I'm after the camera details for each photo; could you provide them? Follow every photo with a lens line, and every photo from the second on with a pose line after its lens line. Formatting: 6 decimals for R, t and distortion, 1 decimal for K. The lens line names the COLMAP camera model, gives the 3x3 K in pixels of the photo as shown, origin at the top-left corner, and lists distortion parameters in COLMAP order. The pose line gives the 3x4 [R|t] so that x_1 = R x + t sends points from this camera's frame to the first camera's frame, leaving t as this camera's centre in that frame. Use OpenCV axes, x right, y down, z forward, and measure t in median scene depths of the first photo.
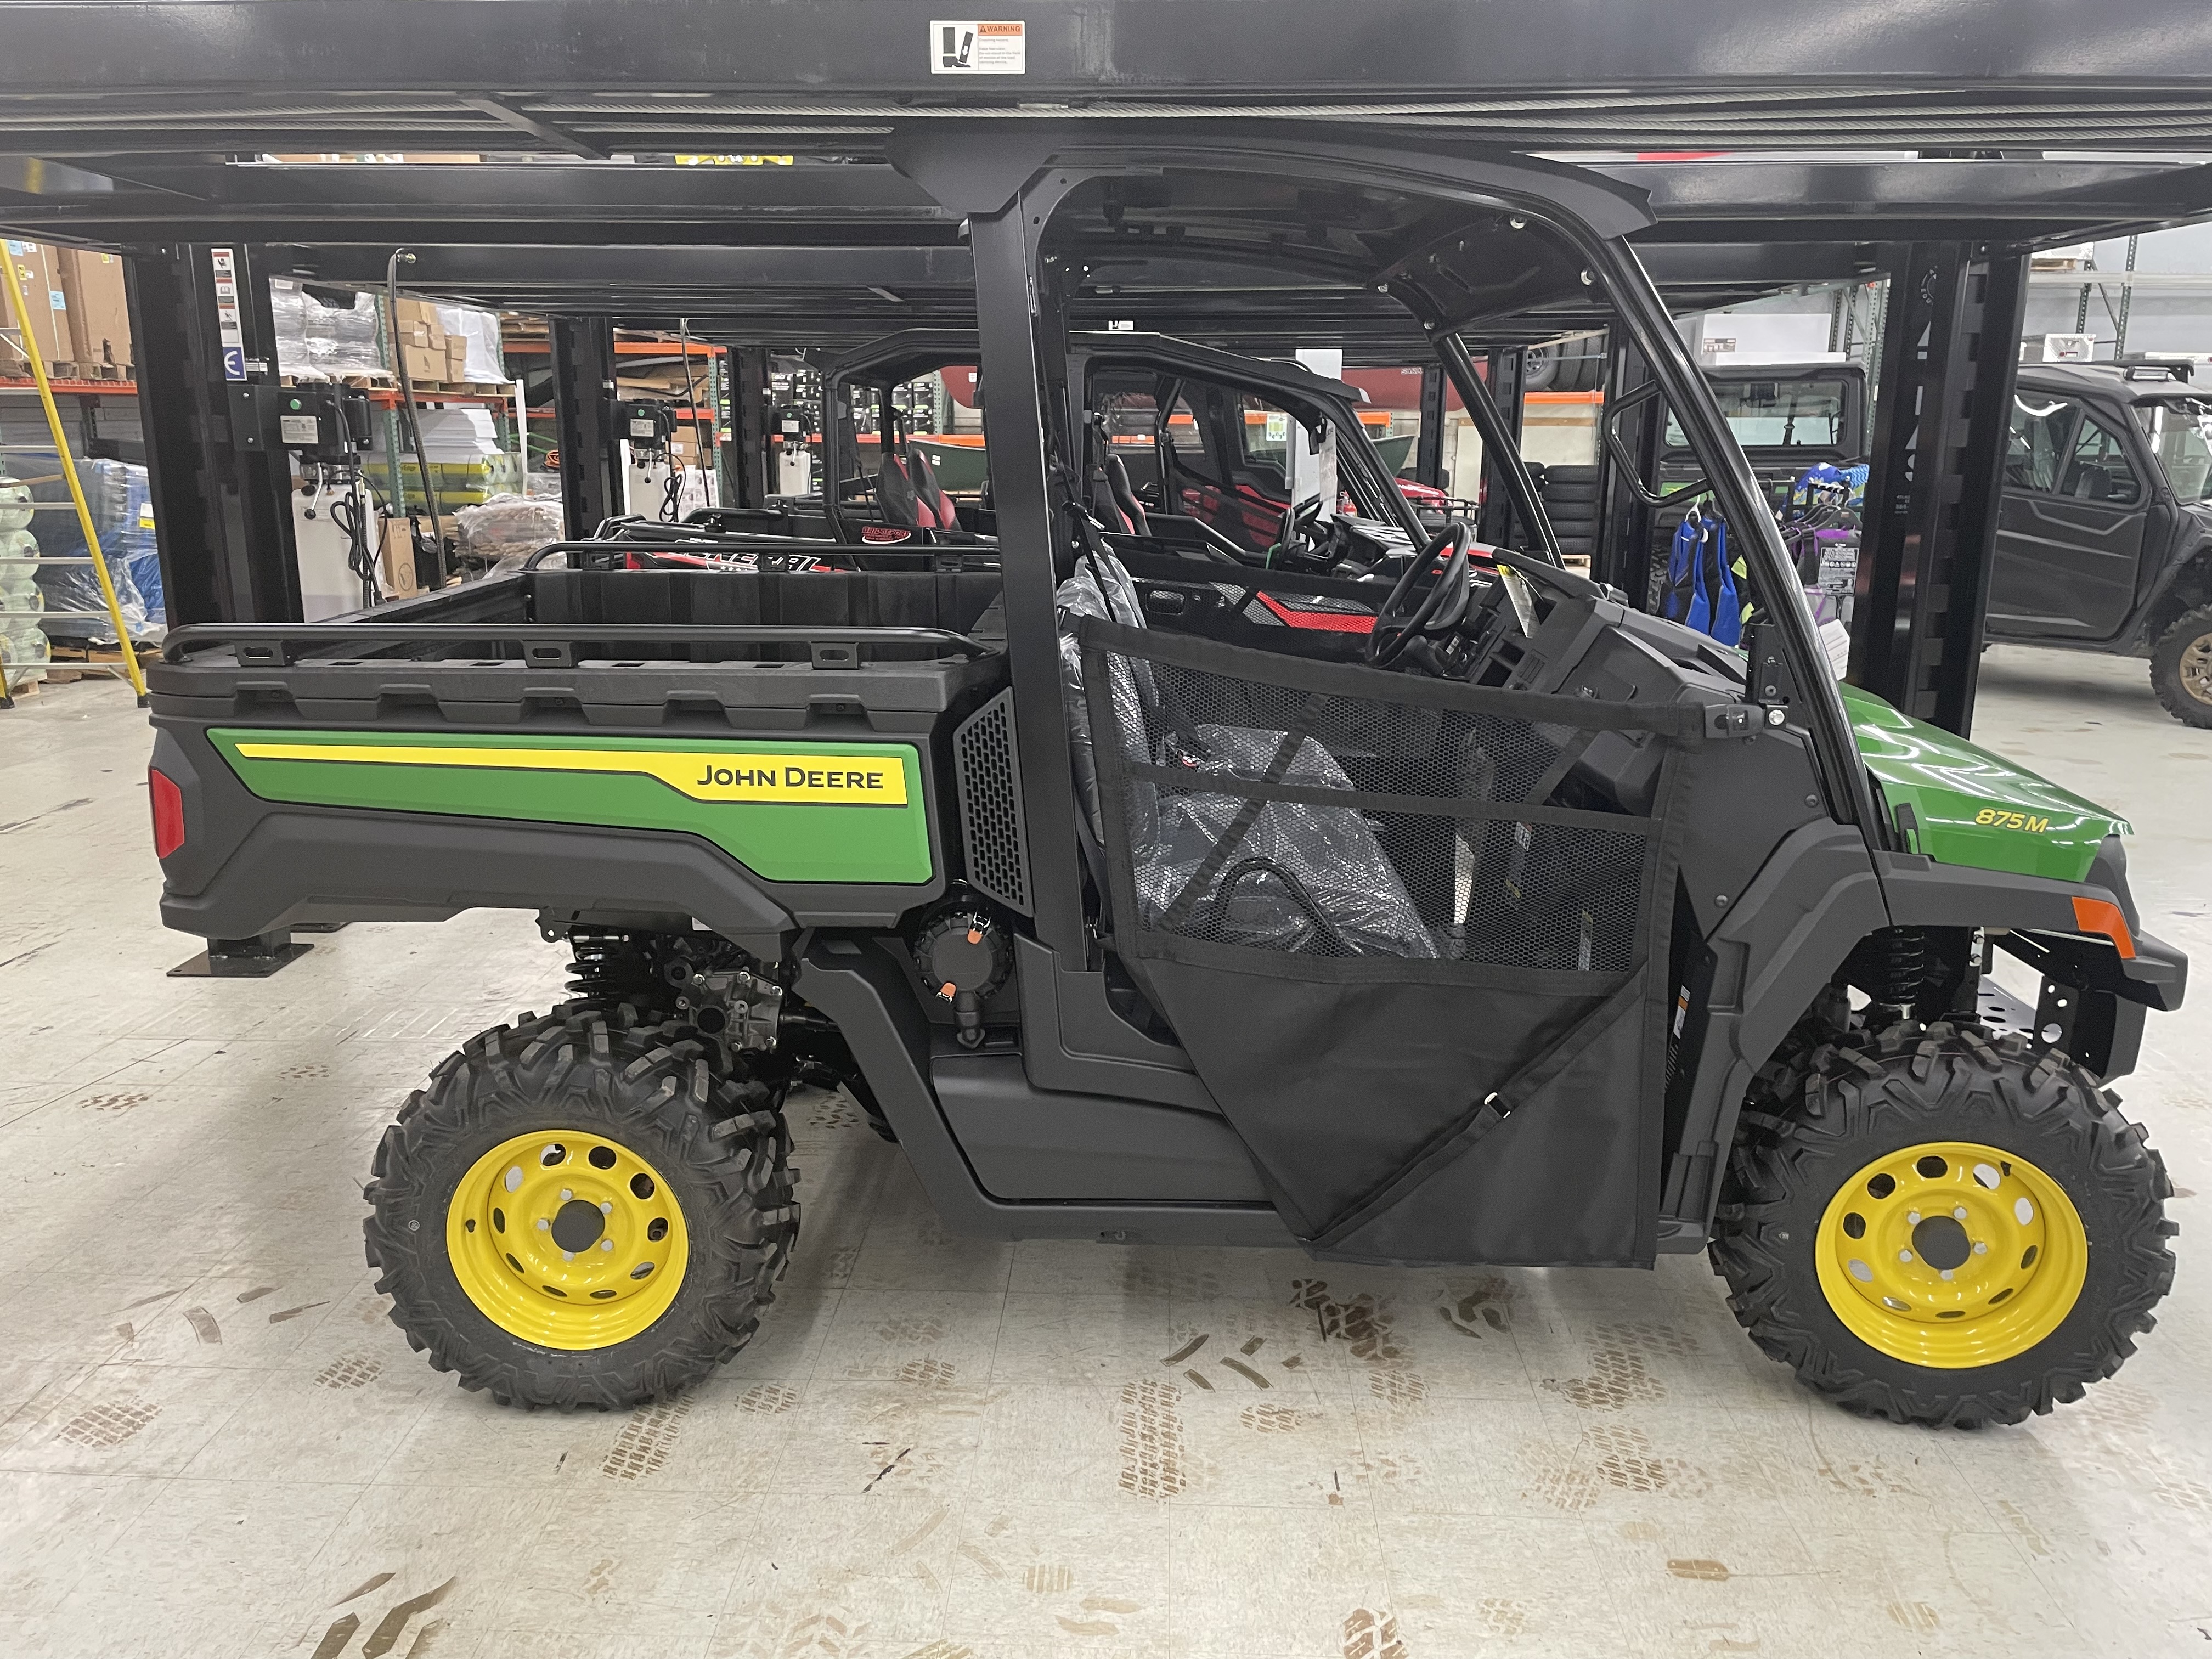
lens RADIAL K [[1735.6, 0, 1120.1], [0, 1735.6, 821.6], [0, 0, 1]] dist [0.026826, -0.019617]
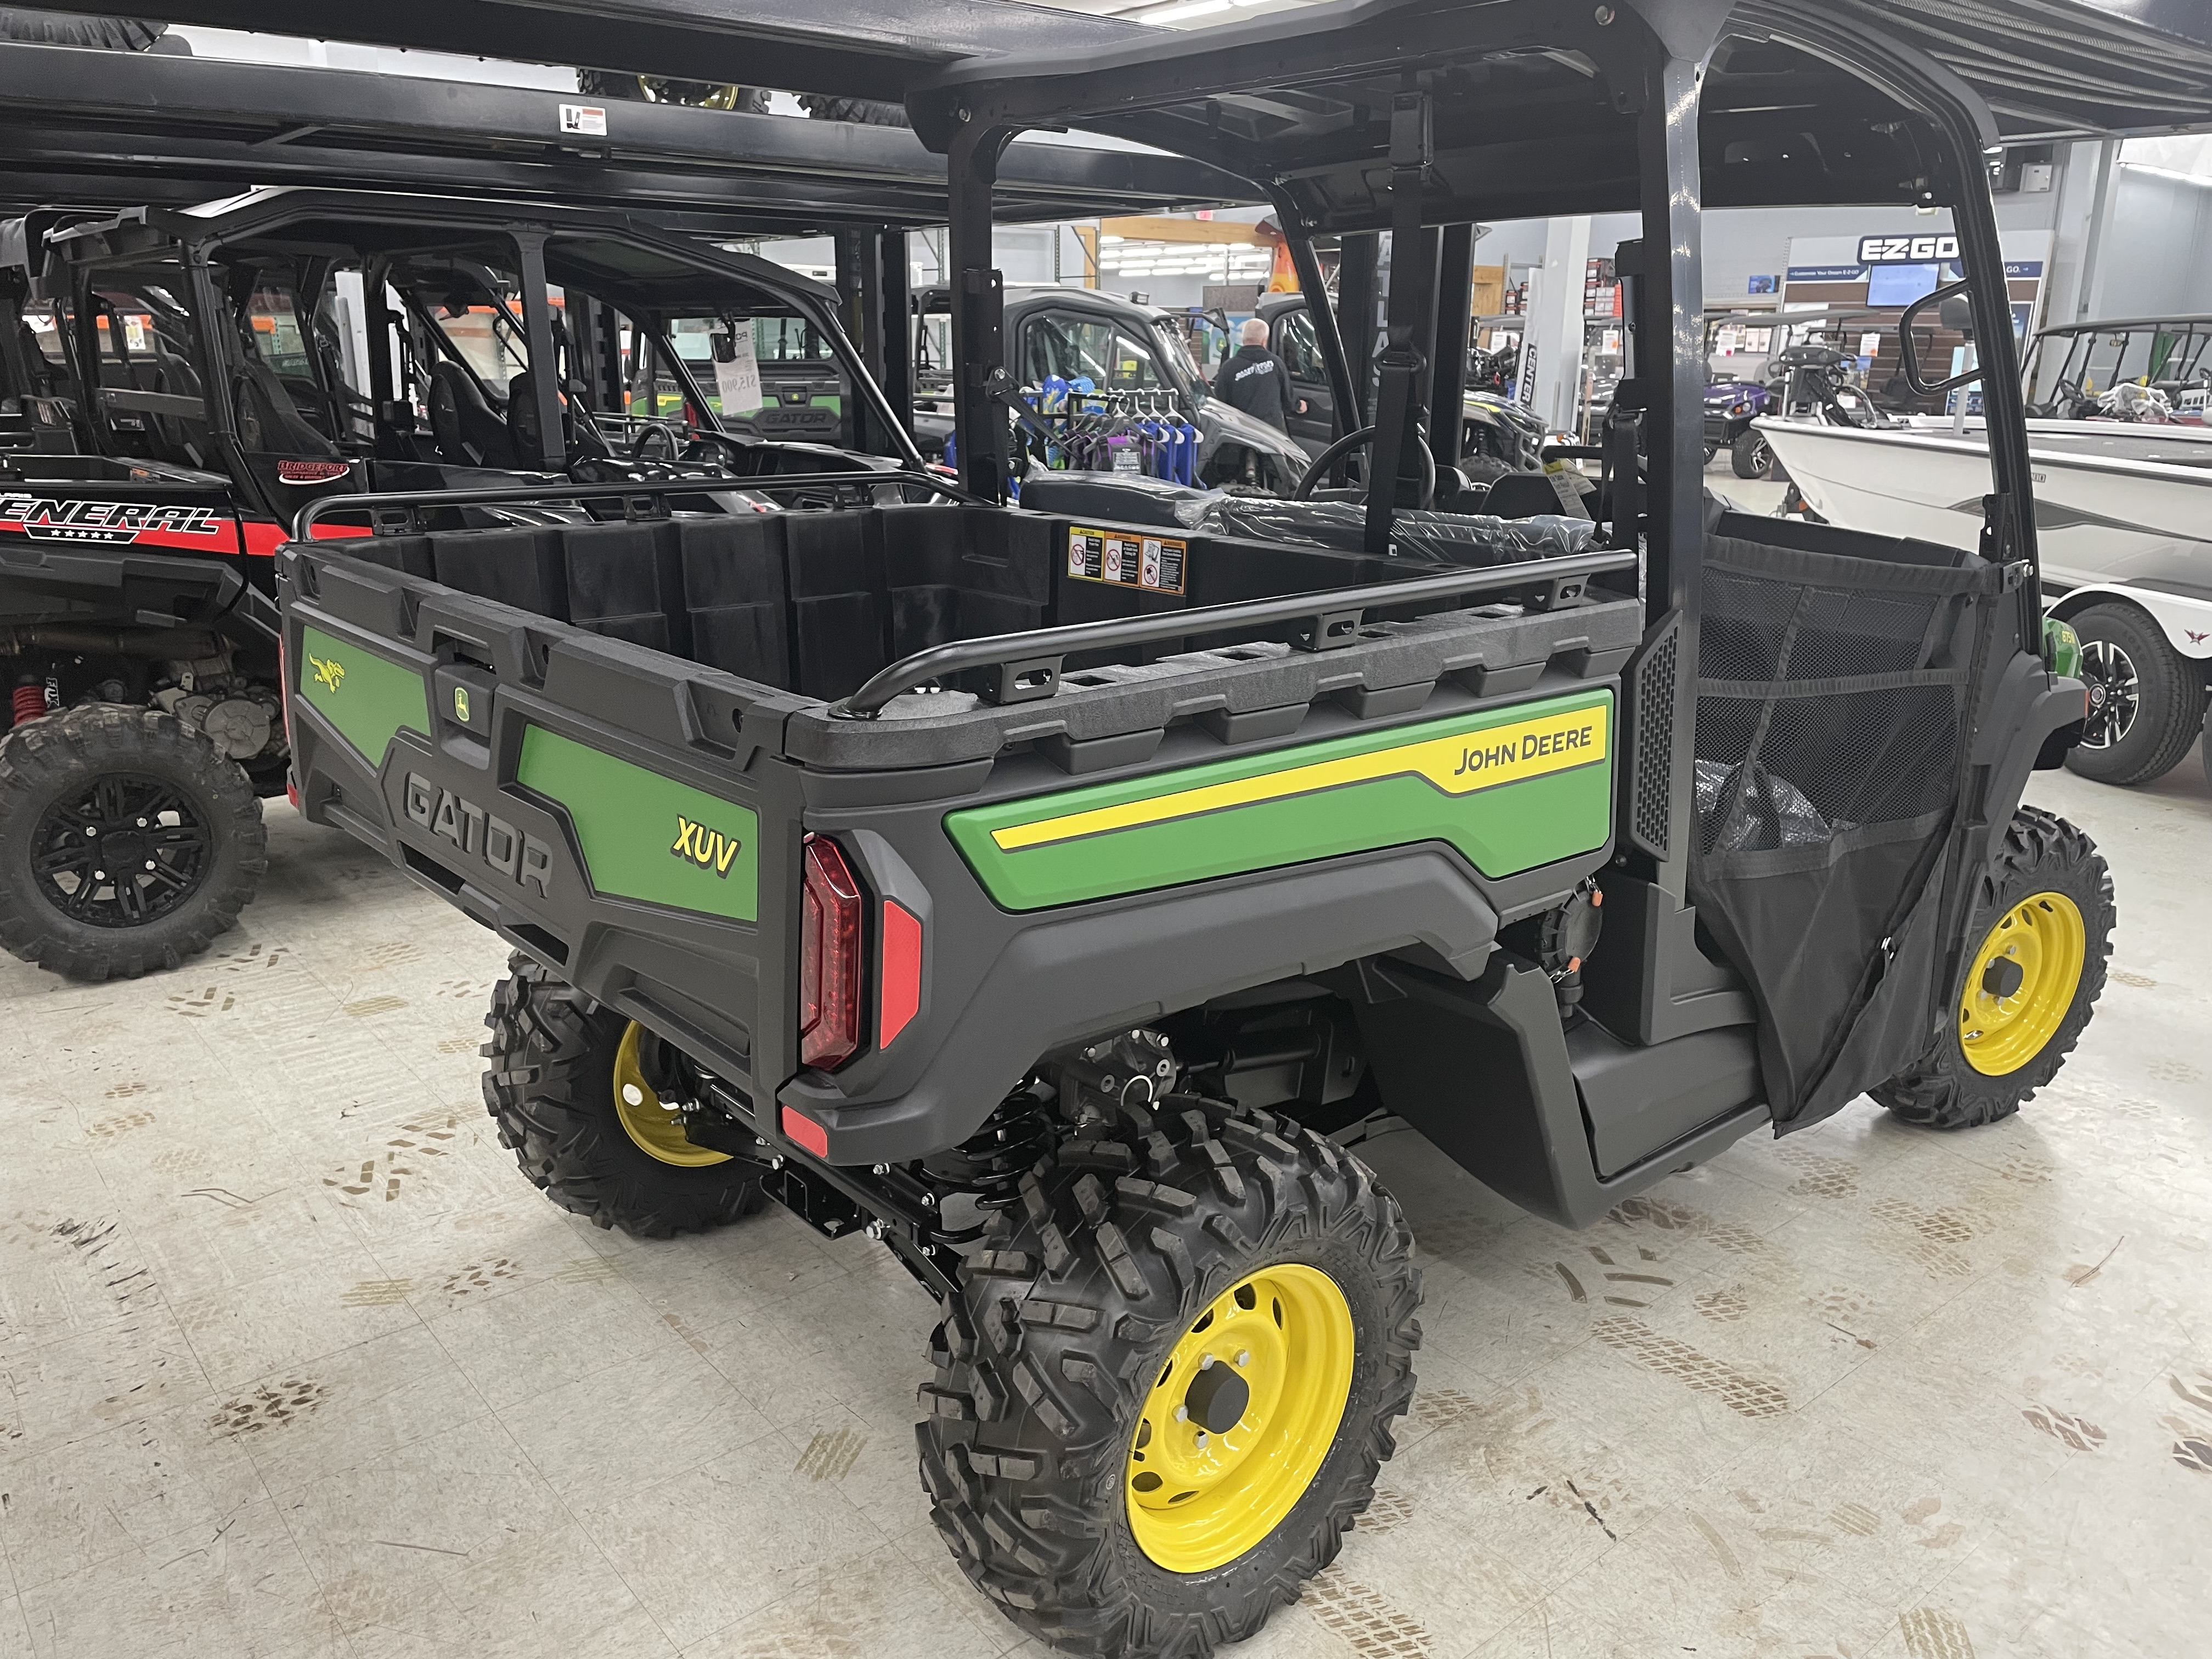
lens RADIAL K [[1735.6, 0, 1049.6], [0, 1735.6, 815.0], [0, 0, 1]] dist [0.026826, -0.019617]
pose [[0.738425, -0.179647, 0.649966, -0.876731], [0.149879, 0.983475, 0.101550, -0.109046], [-0.657469, 0.022429, 0.753148, 0.521887]]
